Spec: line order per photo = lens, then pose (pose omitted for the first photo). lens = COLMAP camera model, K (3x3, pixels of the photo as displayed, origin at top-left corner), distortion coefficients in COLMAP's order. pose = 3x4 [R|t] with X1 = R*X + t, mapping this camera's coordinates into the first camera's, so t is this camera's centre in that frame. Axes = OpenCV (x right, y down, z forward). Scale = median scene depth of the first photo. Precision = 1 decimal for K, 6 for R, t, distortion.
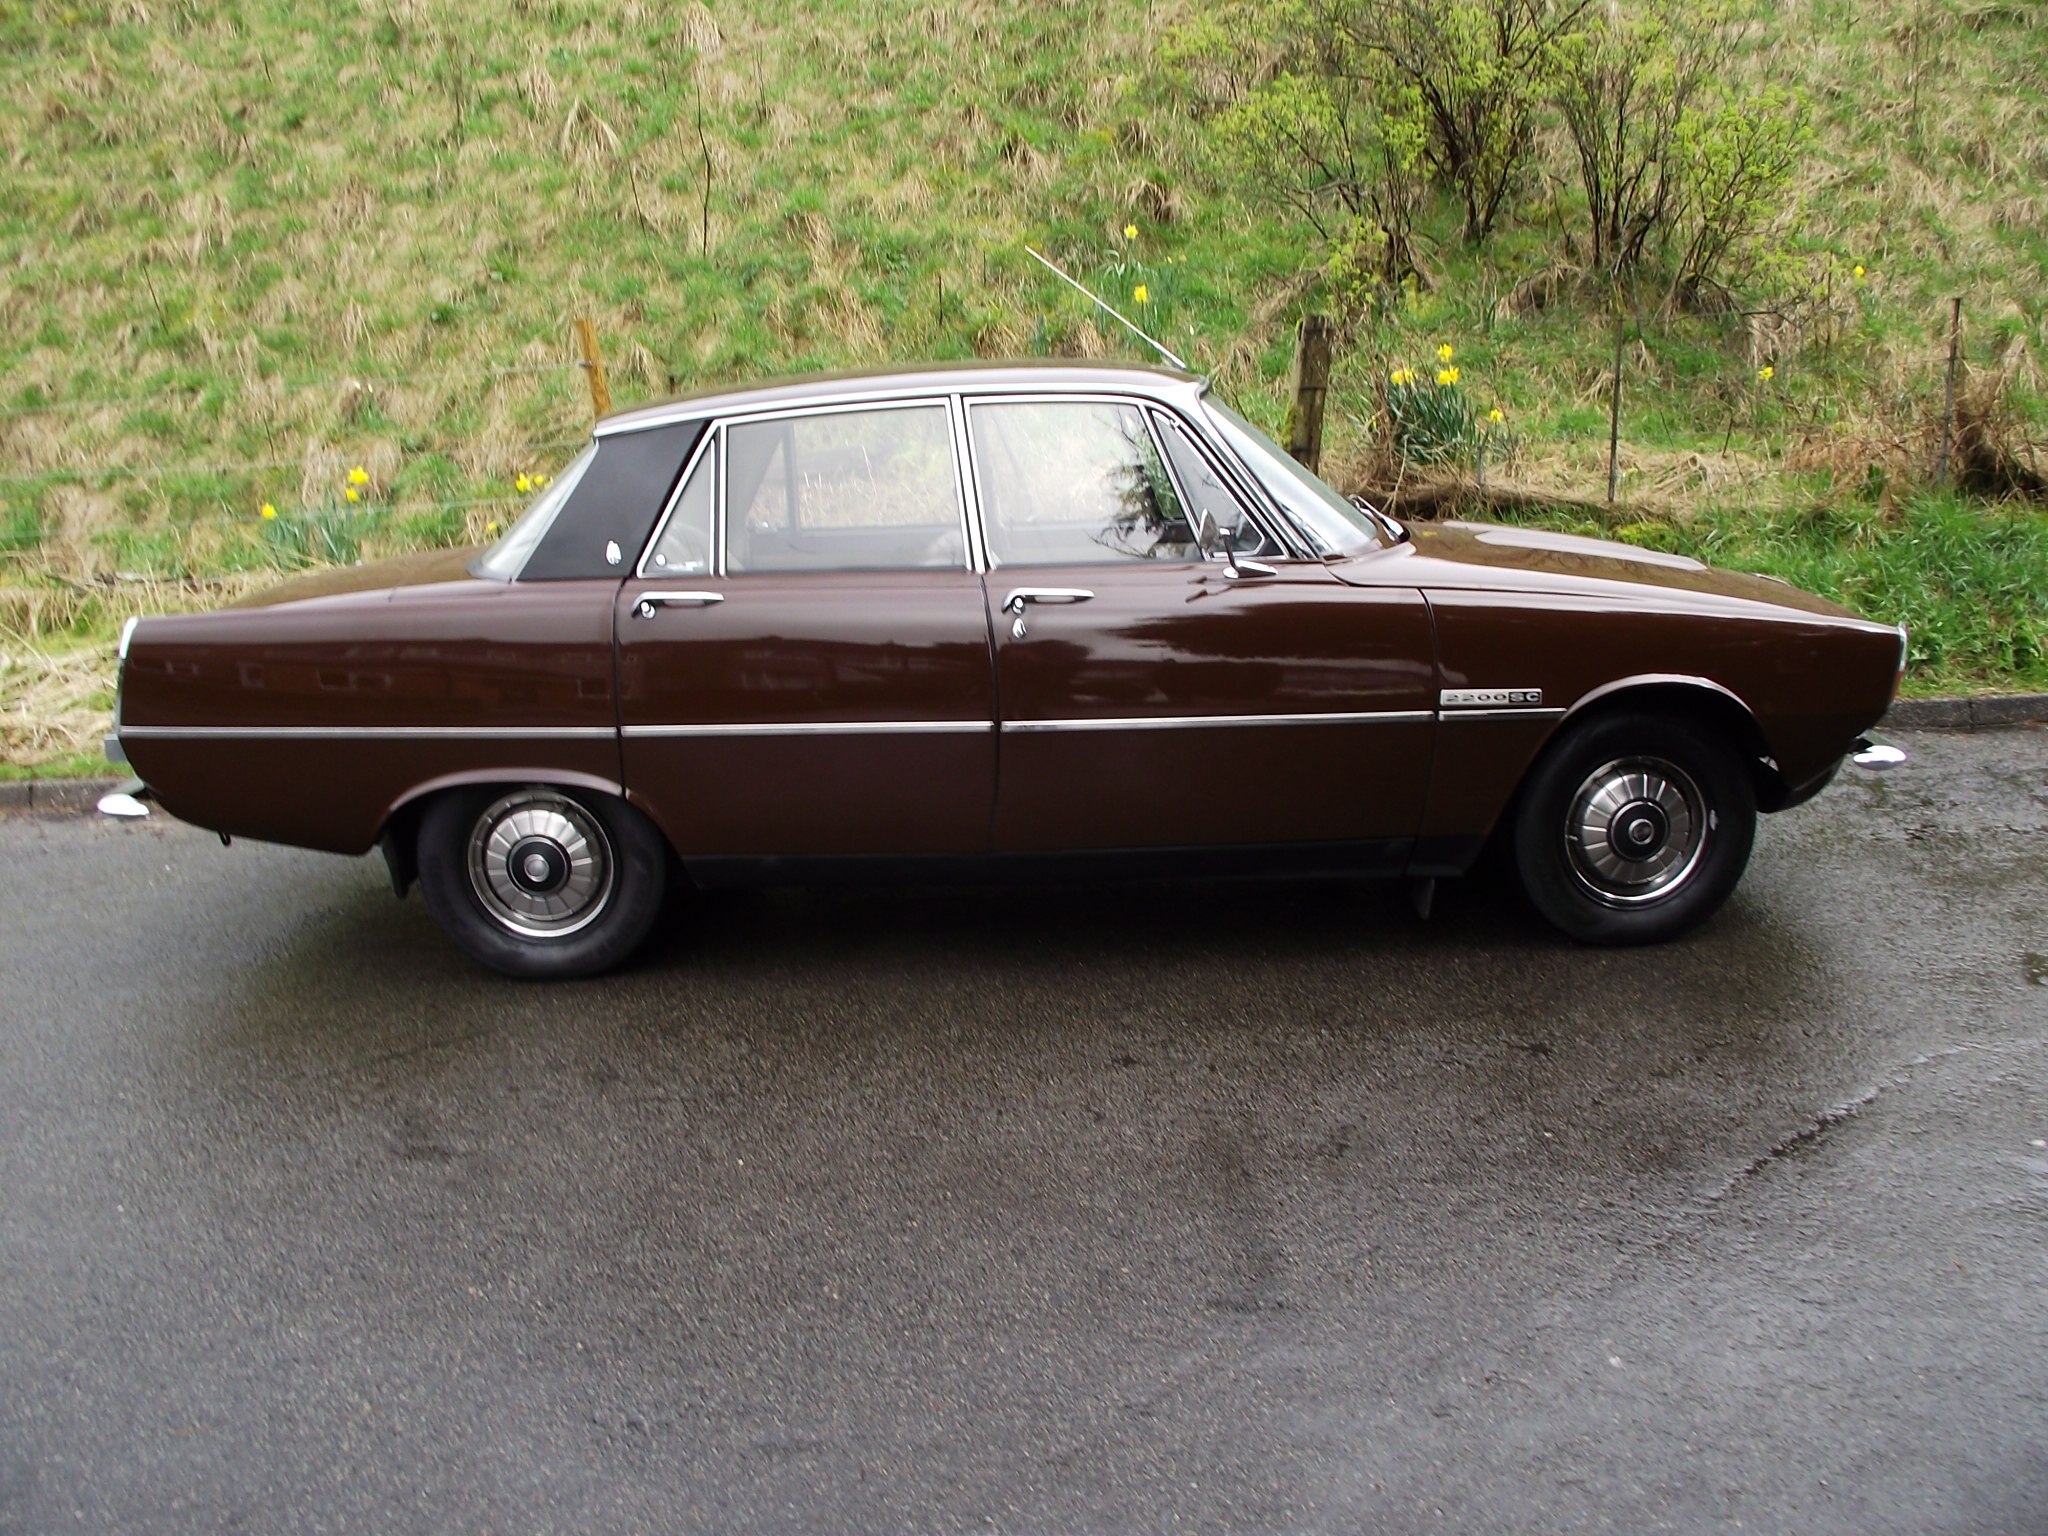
lens RADIAL K [[1607.2, 0, 1027.6], [0, 1607.2, 760.4], [0, 0, 1]] dist [-0.052616, 0.030635]
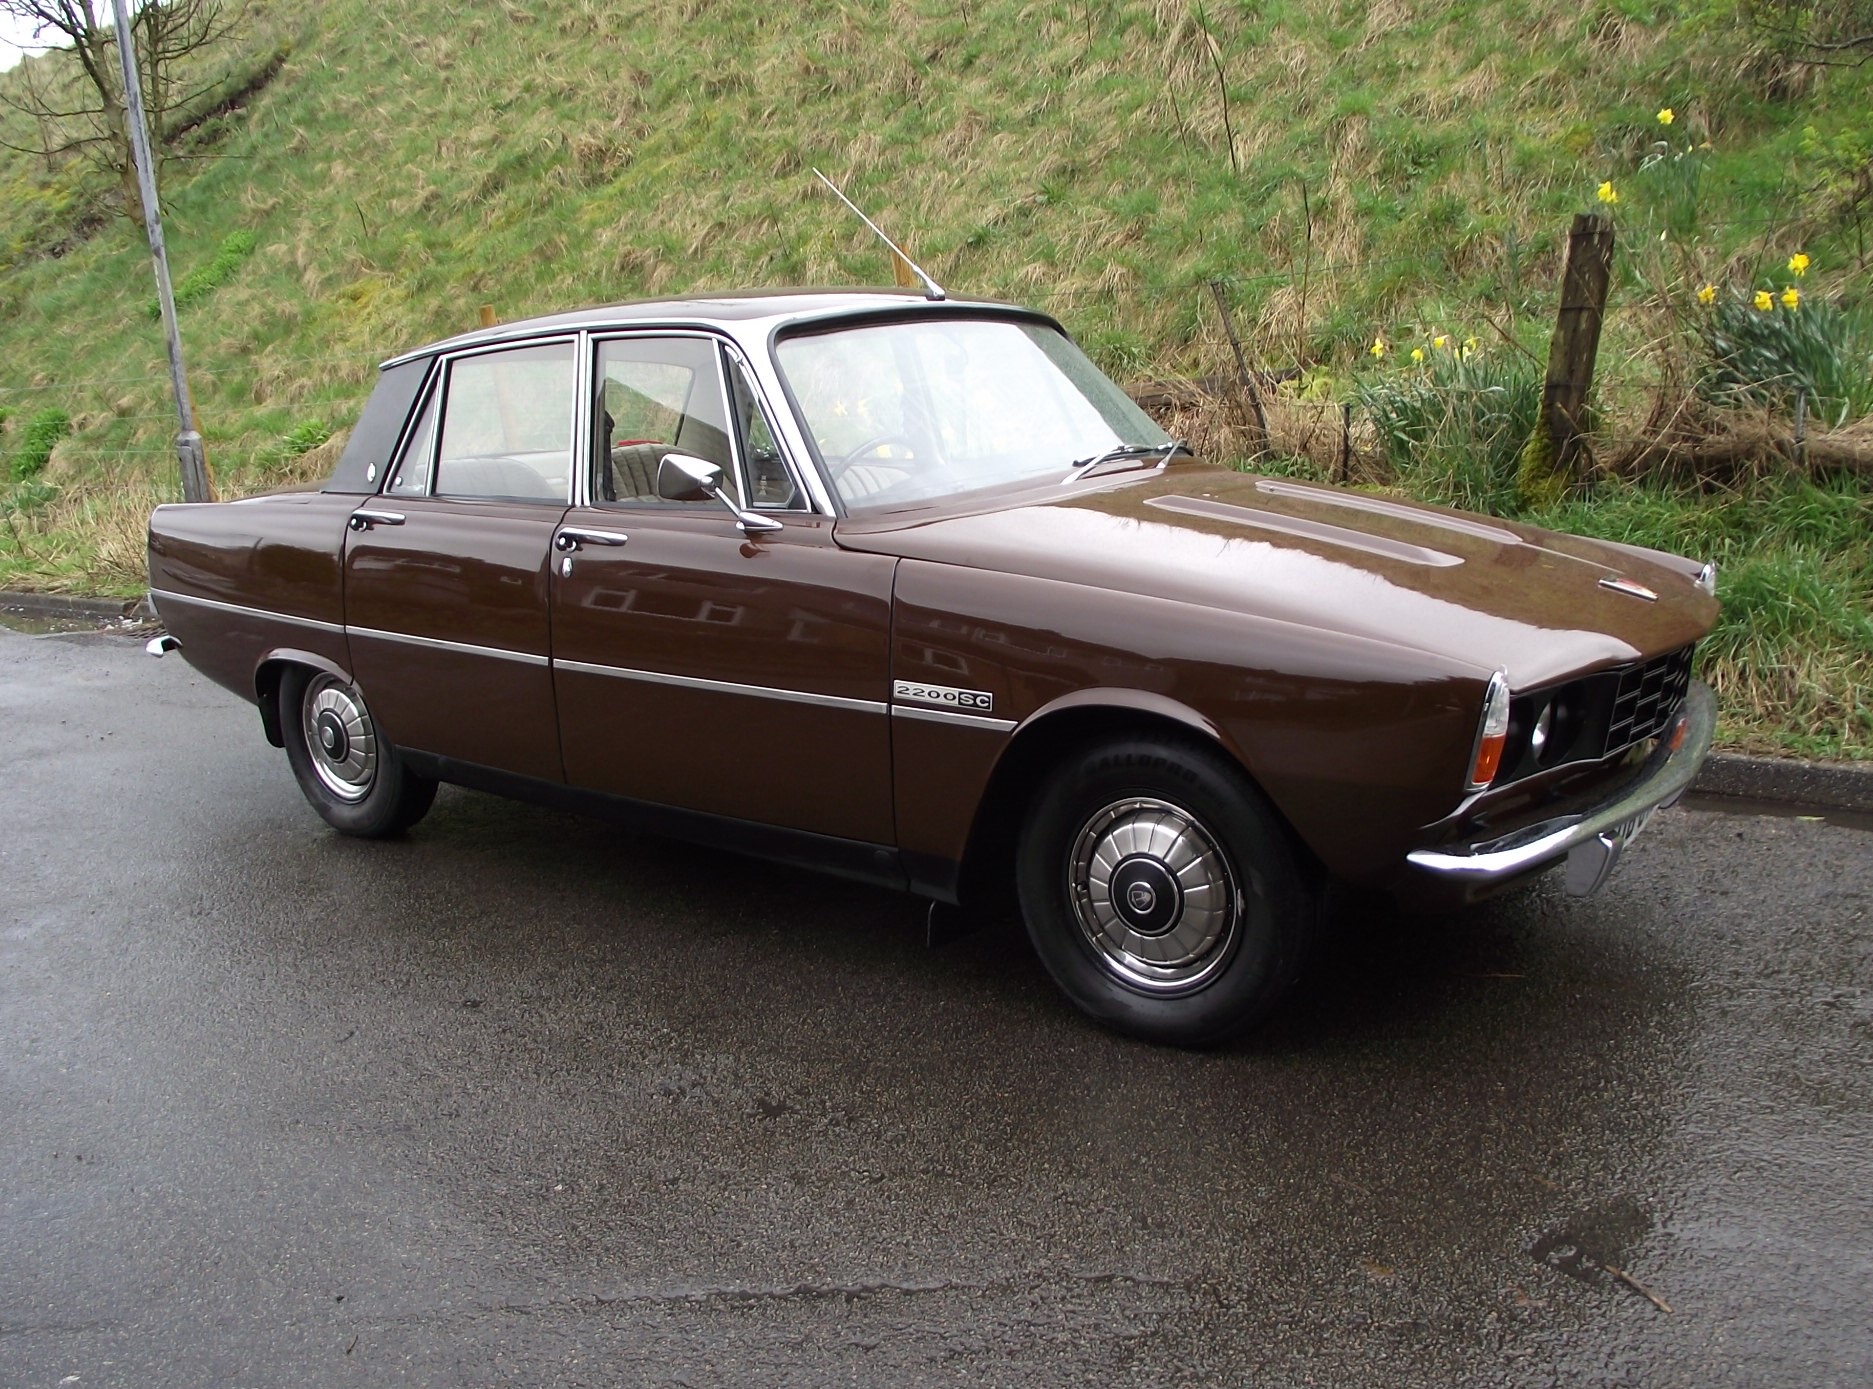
lens RADIAL K [[1625.2, 0, 942.2], [0, 1625.2, 709.6], [0, 0, 1]] dist [-0.038467, 0.002878]
pose [[0.805907, 0.132934, -0.576925, 0.724730], [-0.121690, 0.990853, 0.058321, -0.076180], [0.579401, 0.023205, 0.814712, 0.298256]]
